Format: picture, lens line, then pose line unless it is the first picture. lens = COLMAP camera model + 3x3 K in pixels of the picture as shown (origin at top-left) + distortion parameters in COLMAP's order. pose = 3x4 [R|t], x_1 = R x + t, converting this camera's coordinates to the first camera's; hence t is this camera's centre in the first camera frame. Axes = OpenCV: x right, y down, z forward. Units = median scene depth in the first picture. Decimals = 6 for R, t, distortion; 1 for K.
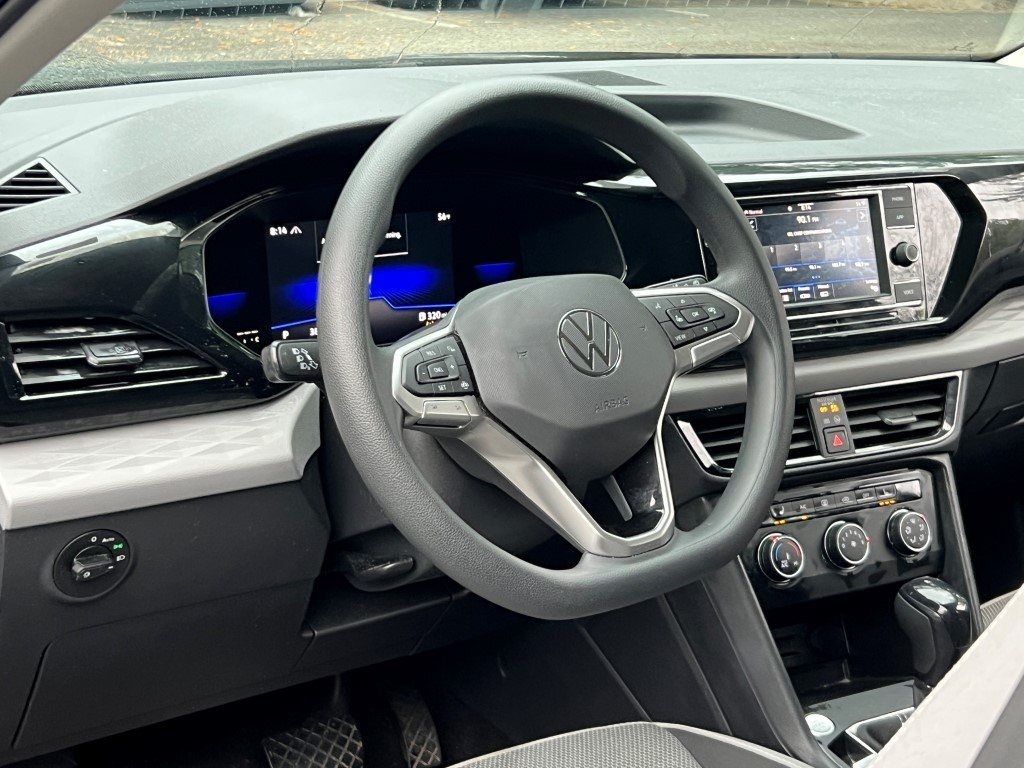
lens RADIAL K [[1550.2, 0, 507.3], [0, 1550.2, 379.0], [0, 0, 1]] dist [0.014543, 0.000000]
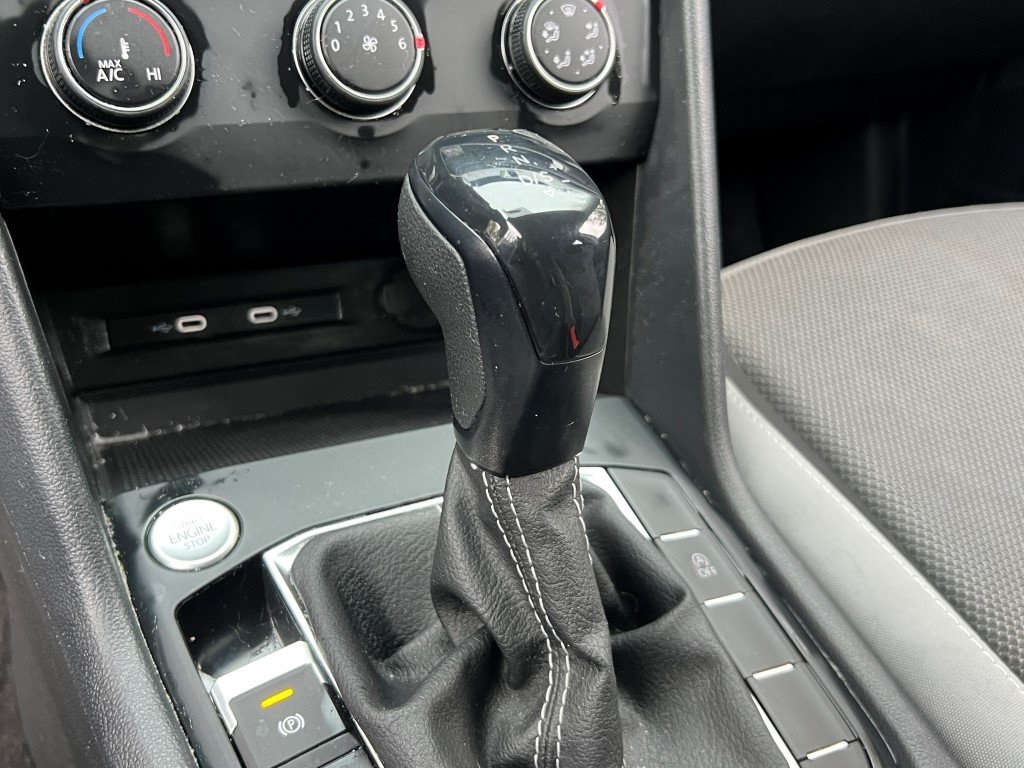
lens RADIAL K [[998.1, 0, 508.6], [0, 998.1, 374.3], [0, 0, 1]] dist [0.000134, 0.000000]
pose [[0.997488, 0.067994, -0.019880, 0.259730], [-0.060287, 0.962135, 0.265824, 0.114117], [0.037201, -0.263958, 0.963817, 0.744768]]
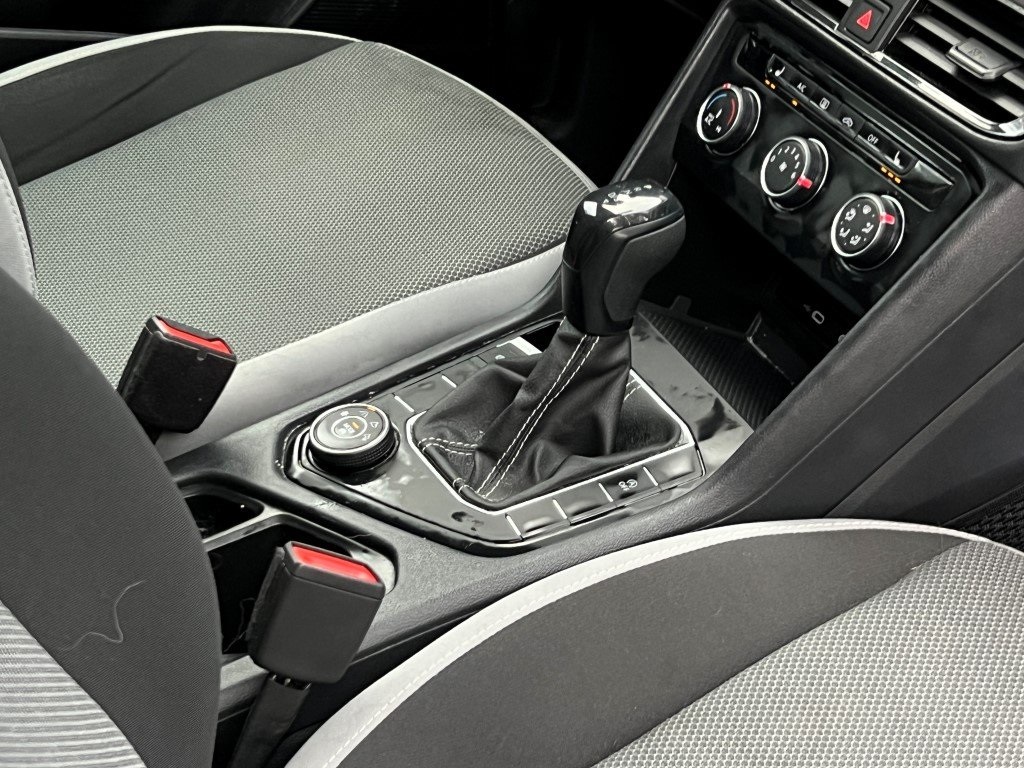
lens RADIAL K [[1937.2, 0, 519.0], [0, 1937.2, 422.1], [0, 0, 1]] dist [0.147386, 0.000000]
pose [[-0.068305, 0.495839, -0.865724, 0.958779], [-0.364977, 0.795180, 0.484231, -0.156026], [0.928507, 0.349045, 0.126655, 0.818322]]
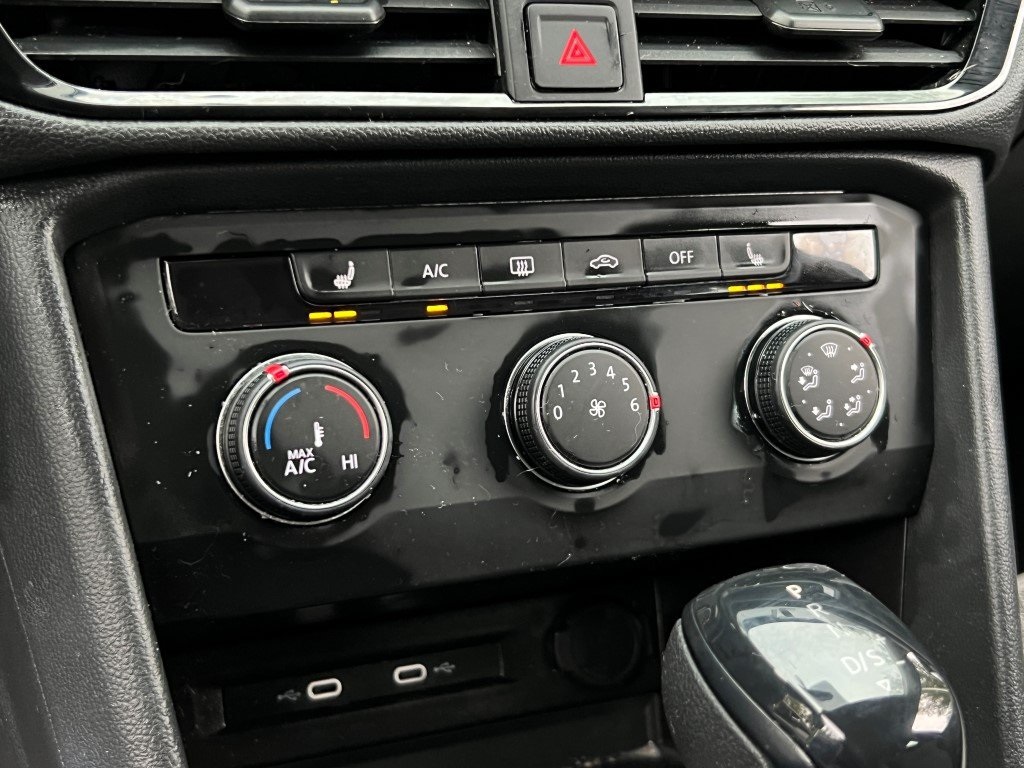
lens RADIAL K [[1253.5, 0, 522.4], [0, 1253.5, 388.1], [0, 0, 1]] dist [0.067223, 0.000000]
pose [[0.992417, 0.079029, -0.094148, 0.226563], [-0.067359, 0.990332, 0.121264, 0.073151], [0.102821, -0.114003, 0.988145, 0.750268]]
